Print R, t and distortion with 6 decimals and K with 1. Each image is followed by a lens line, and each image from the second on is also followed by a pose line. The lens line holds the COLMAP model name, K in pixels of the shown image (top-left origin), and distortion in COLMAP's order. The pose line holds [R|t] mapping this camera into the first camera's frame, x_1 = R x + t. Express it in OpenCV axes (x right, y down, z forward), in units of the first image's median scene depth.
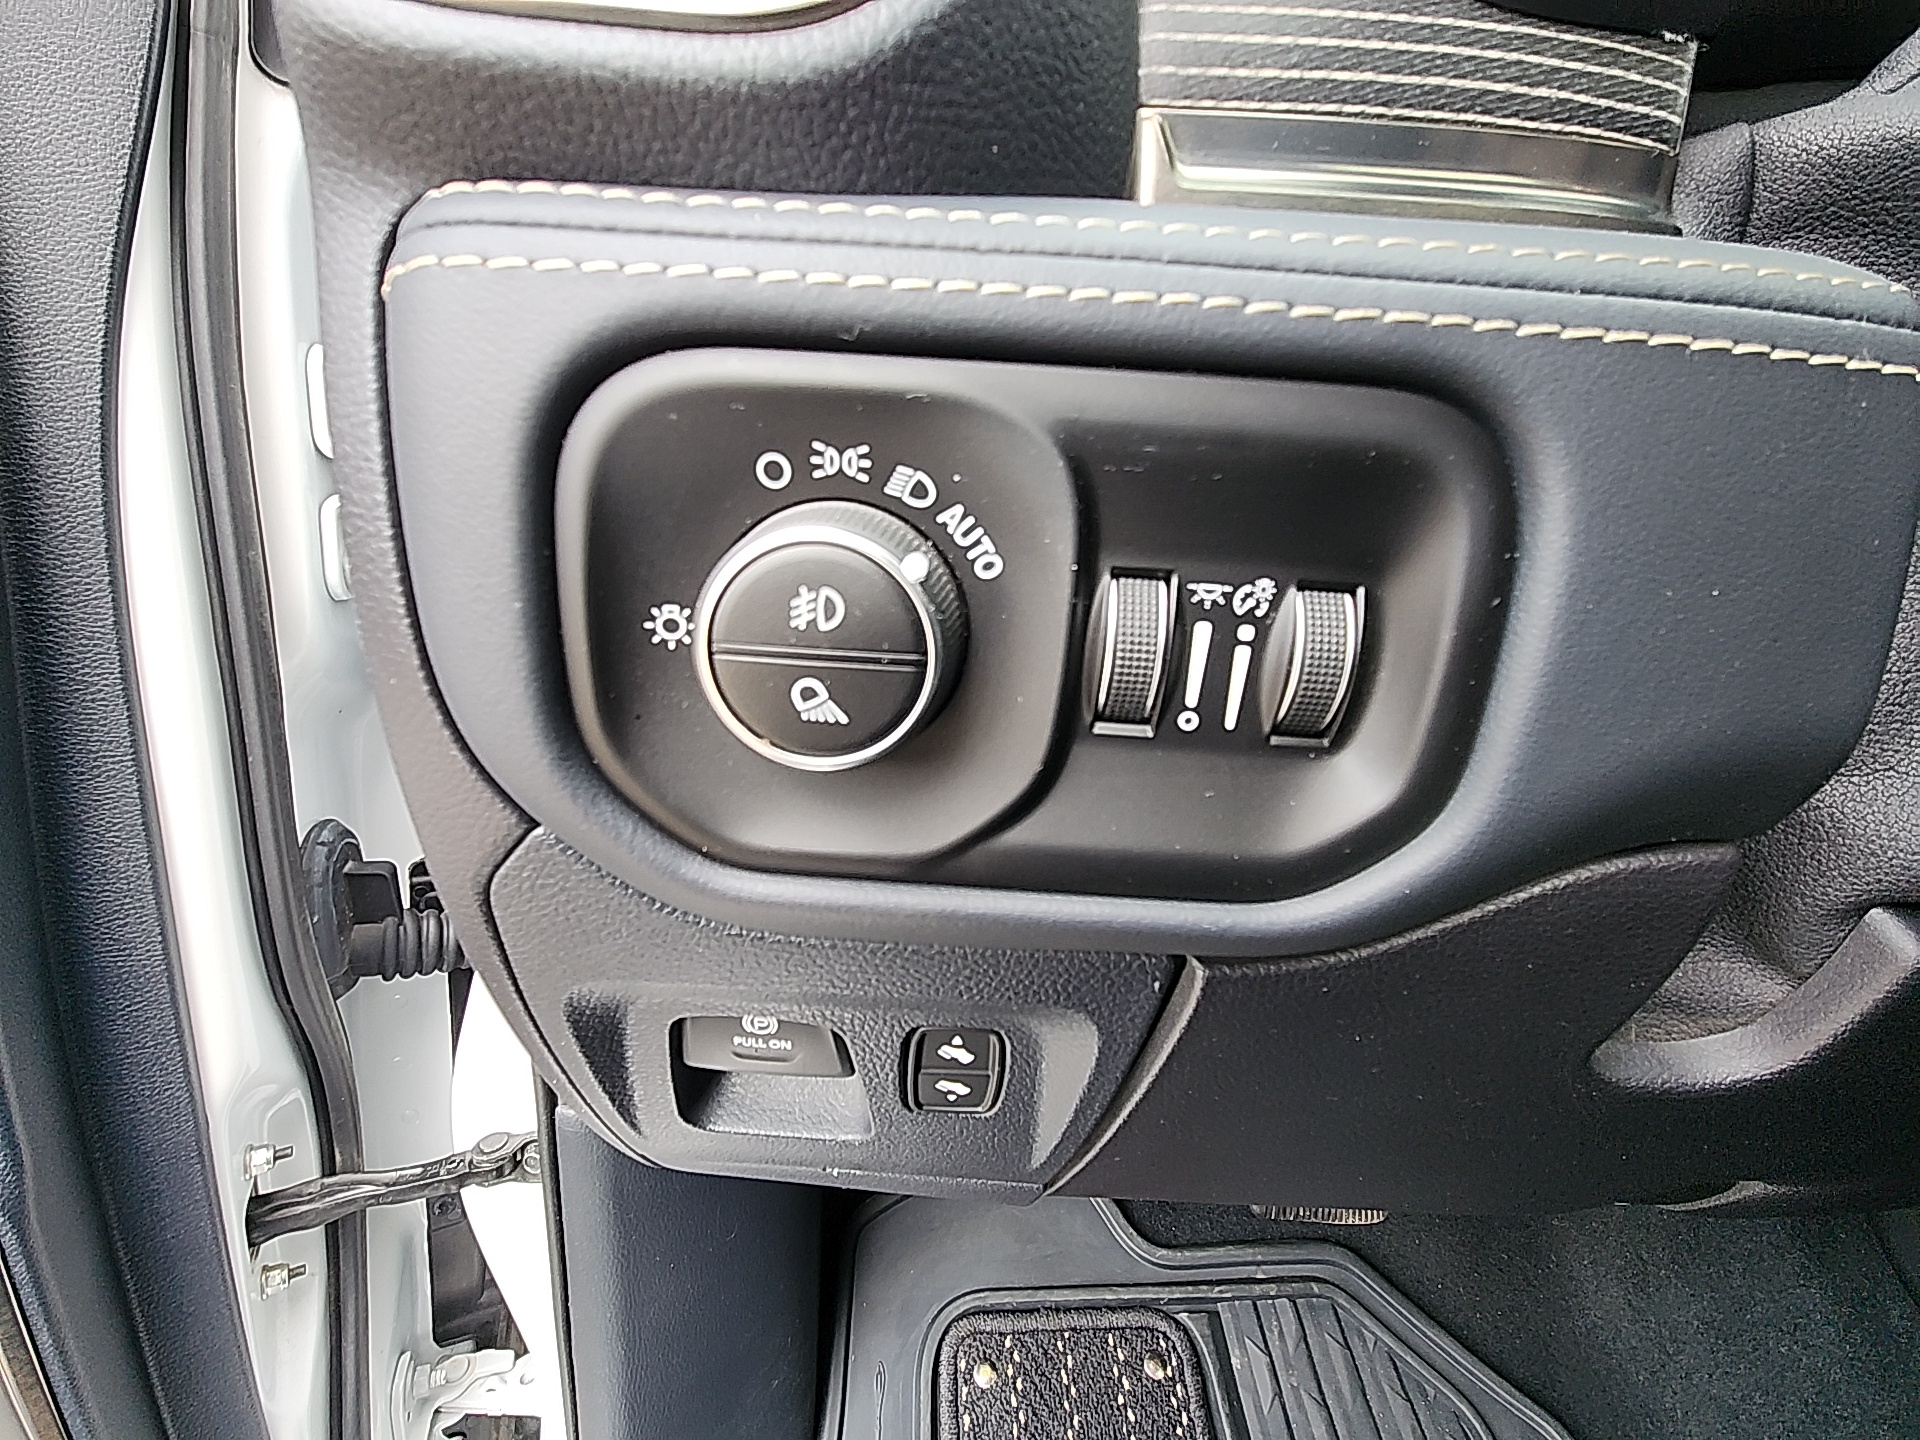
lens RADIAL K [[773.4, 0, 948.0], [0, 773.4, 705.6], [0, 0, 1]] dist [0.011075, -0.006924]
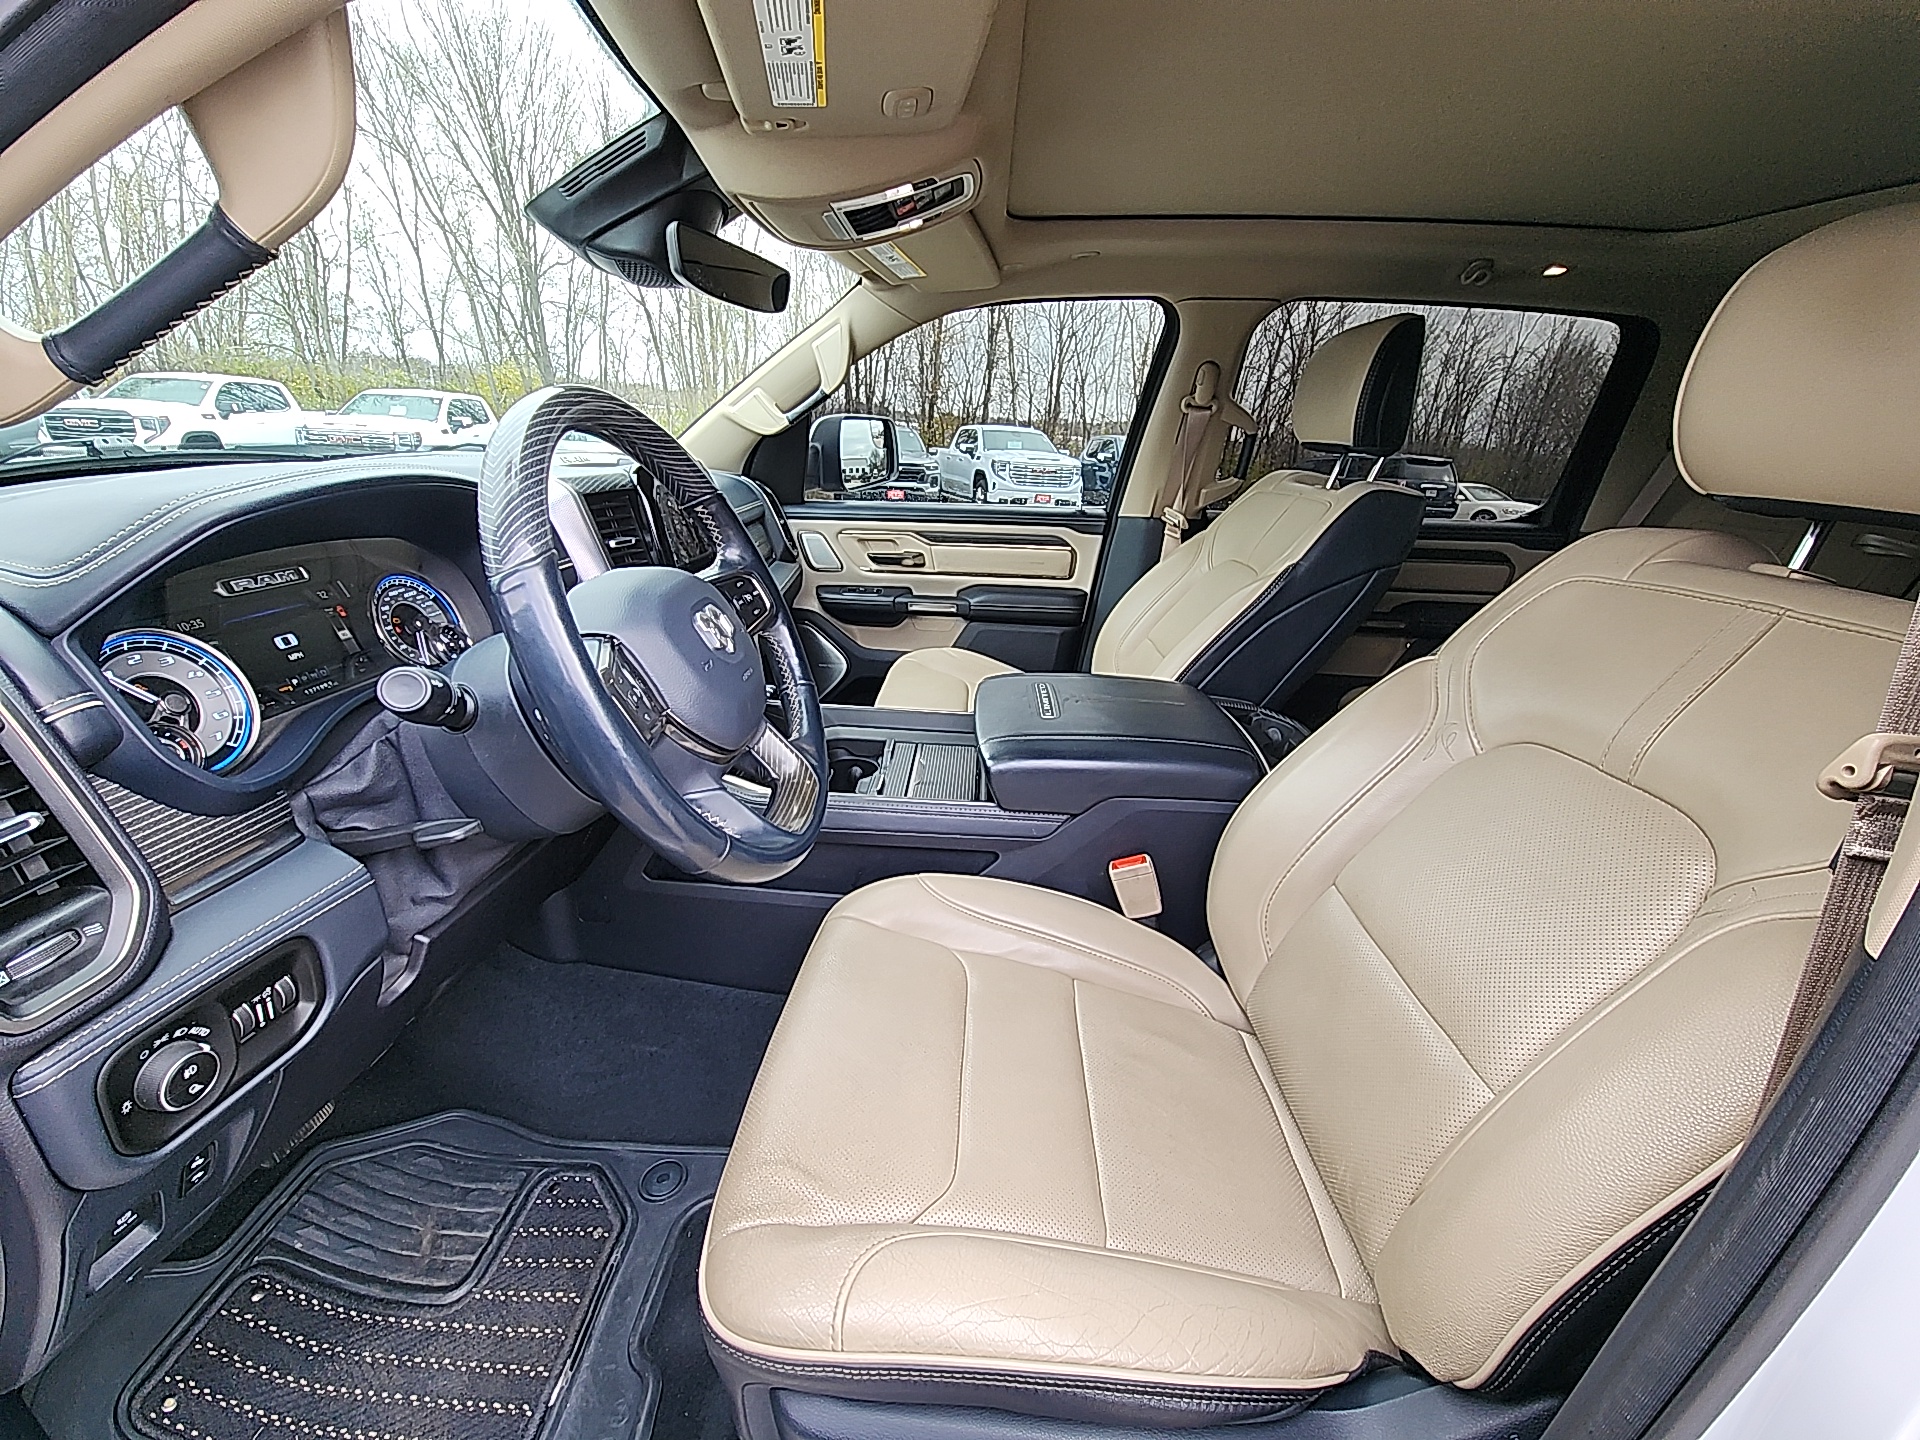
lens RADIAL K [[773.4, 0, 948.0], [0, 773.4, 705.6], [0, 0, 1]] dist [0.011075, -0.006924]
pose [[0.126254, -0.364205, 0.922721, -0.805452], [0.195020, 0.921125, 0.336891, -0.736865], [-0.972639, 0.137415, 0.187322, -1.184853]]
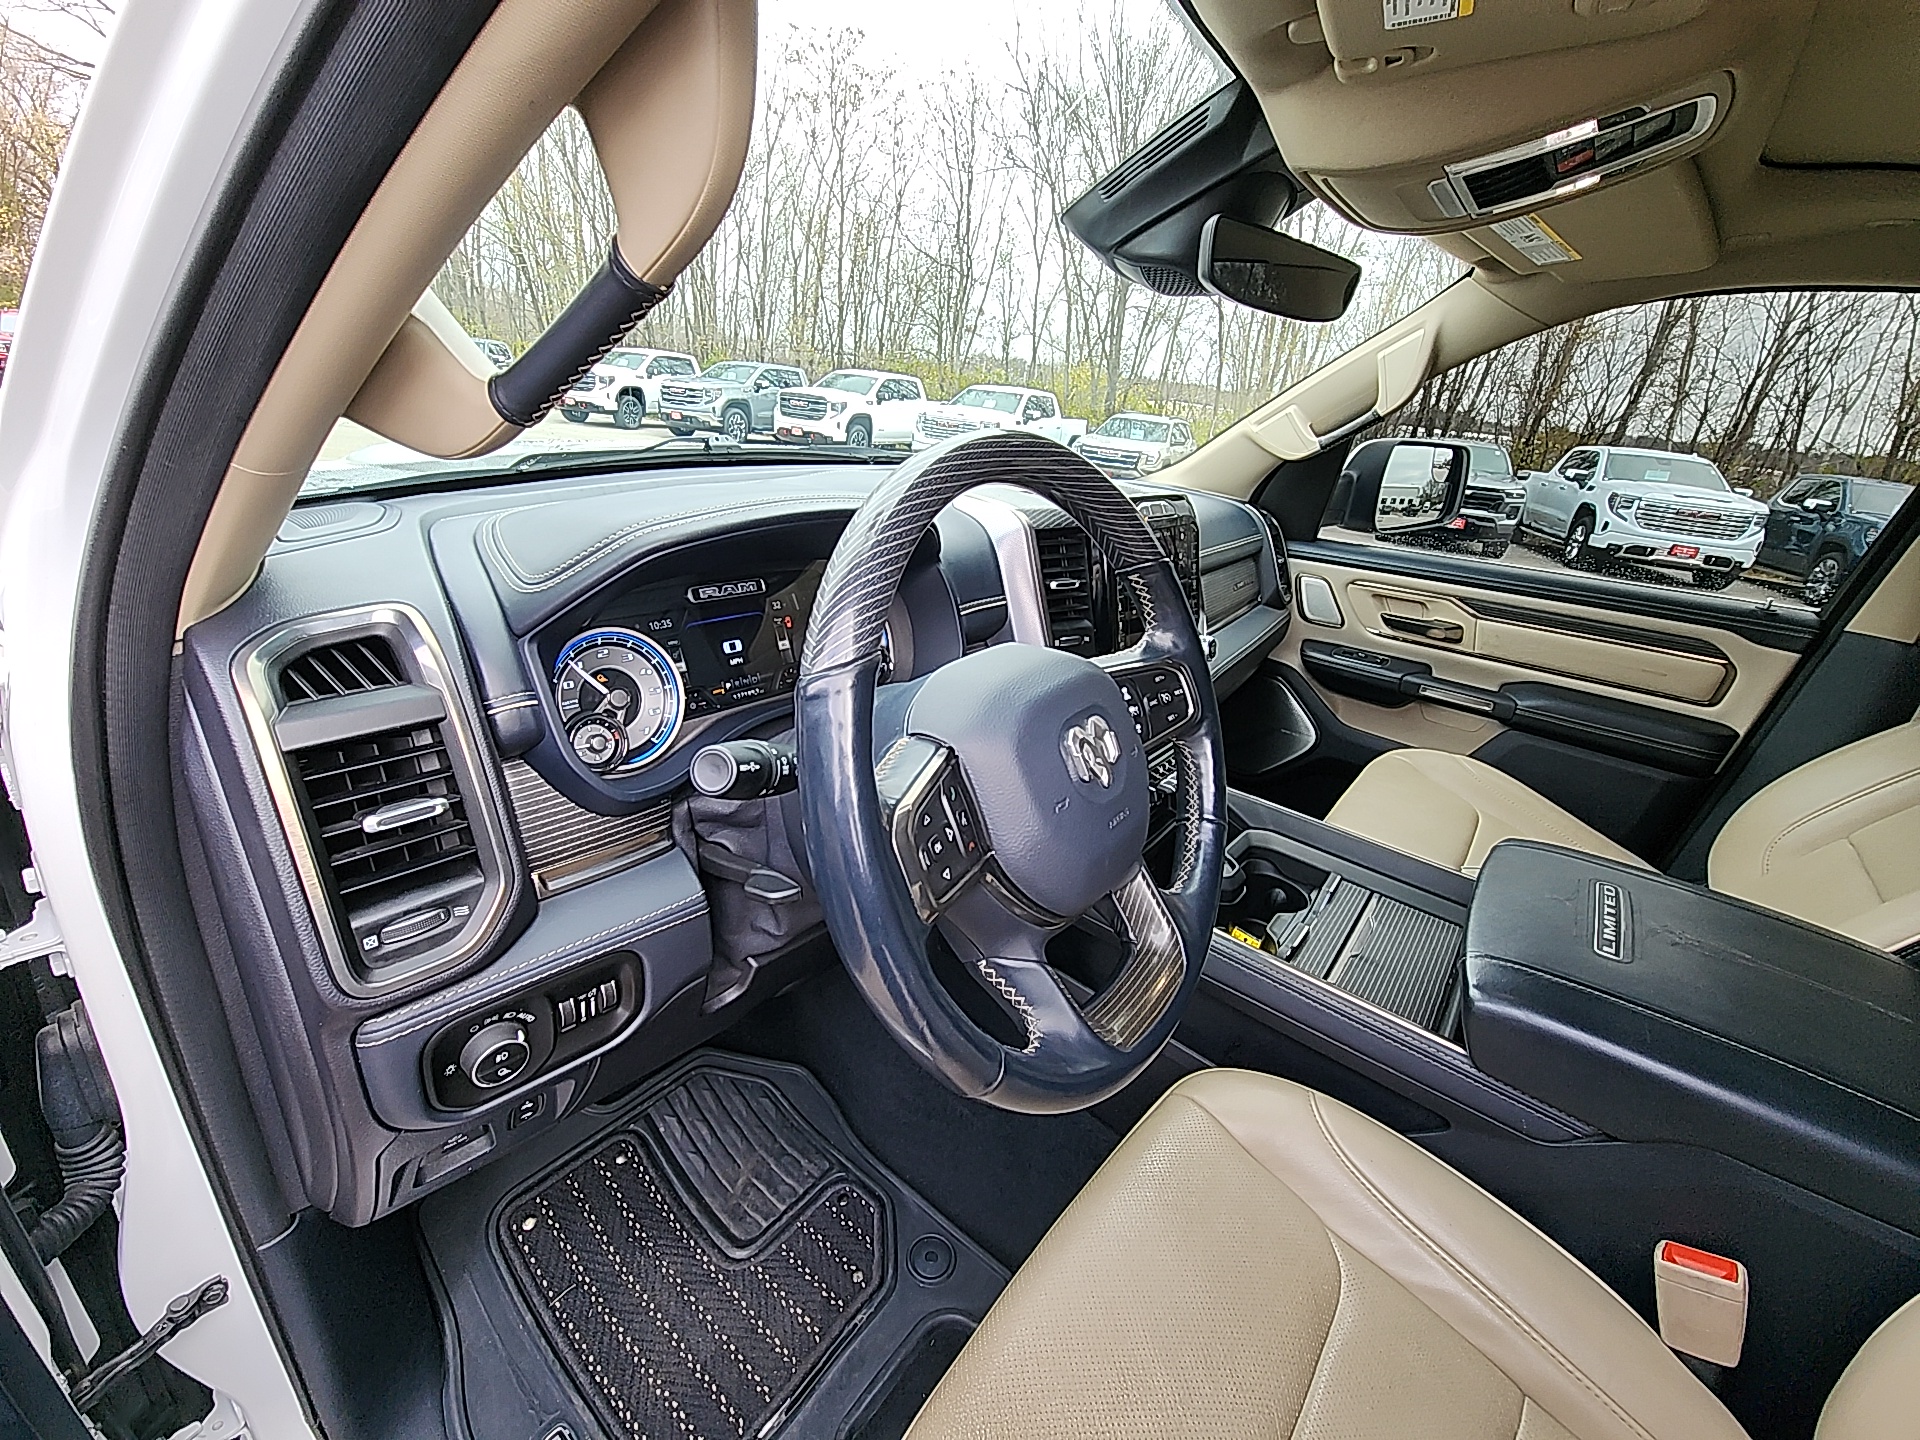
lens RADIAL K [[770.9, 0, 949.4], [0, 770.9, 705.4], [0, 0, 1]] dist [0.012741, -0.006998]
pose [[0.692793, -0.252429, 0.675513, -0.253772], [0.112383, 0.963081, 0.244631, -0.833683], [-0.712326, -0.093563, 0.695585, -1.111119]]
